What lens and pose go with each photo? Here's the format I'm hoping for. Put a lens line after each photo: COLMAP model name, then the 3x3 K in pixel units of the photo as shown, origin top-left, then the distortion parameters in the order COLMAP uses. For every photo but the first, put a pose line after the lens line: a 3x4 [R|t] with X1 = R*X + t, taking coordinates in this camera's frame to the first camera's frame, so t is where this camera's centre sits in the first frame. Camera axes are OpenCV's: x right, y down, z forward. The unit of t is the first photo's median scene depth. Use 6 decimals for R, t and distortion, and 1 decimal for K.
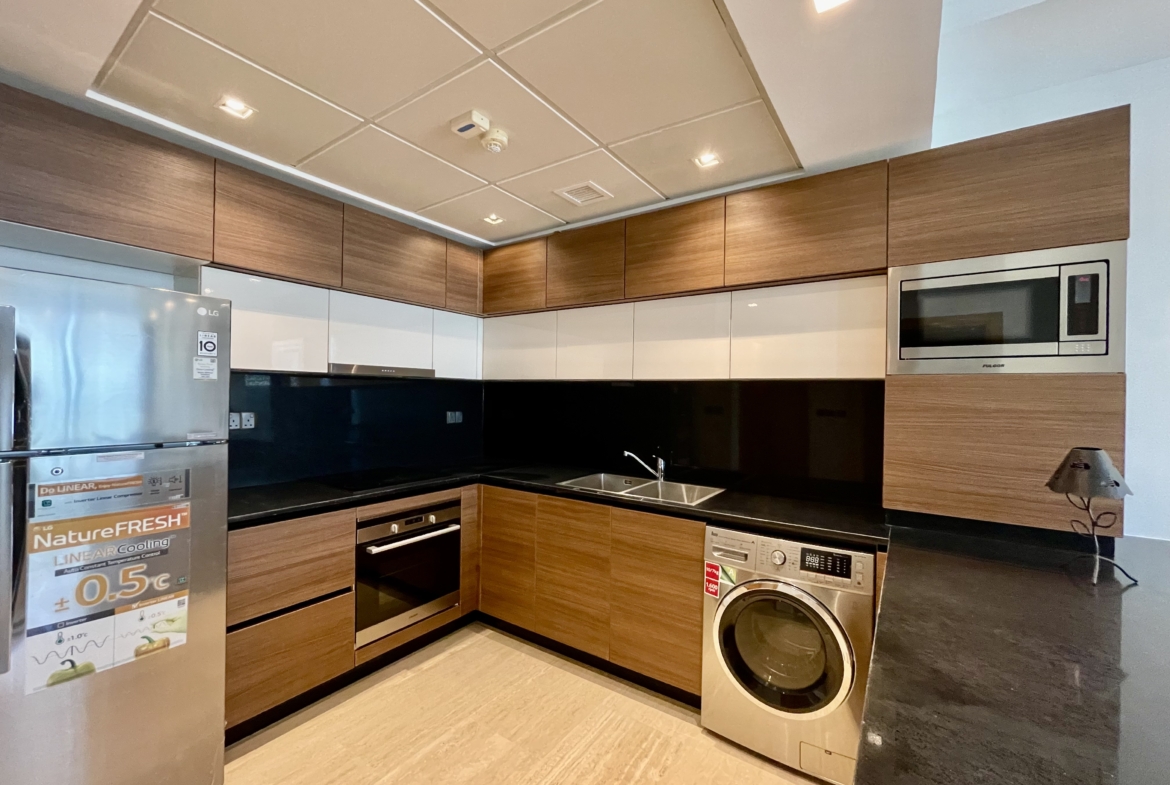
lens RADIAL K [[476.4, 0, 582.0], [0, 476.4, 393.8], [0, 0, 1]] dist [-0.002638, -0.000713]
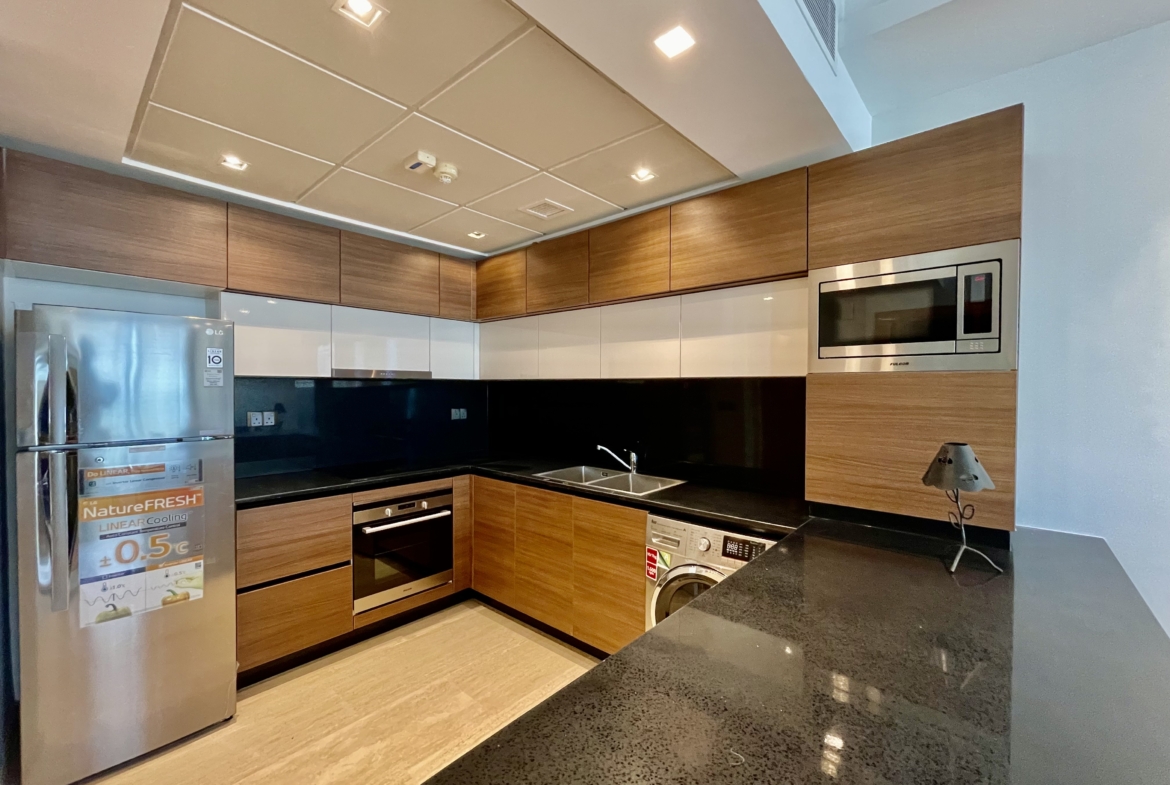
lens RADIAL K [[476.4, 0, 582.0], [0, 476.4, 393.8], [0, 0, 1]] dist [-0.002638, -0.000713]
pose [[0.992683, -0.010407, -0.120304, 0.254565], [0.011951, 0.999855, 0.012123, -0.012414], [0.120160, -0.013472, 0.992663, -0.093263]]
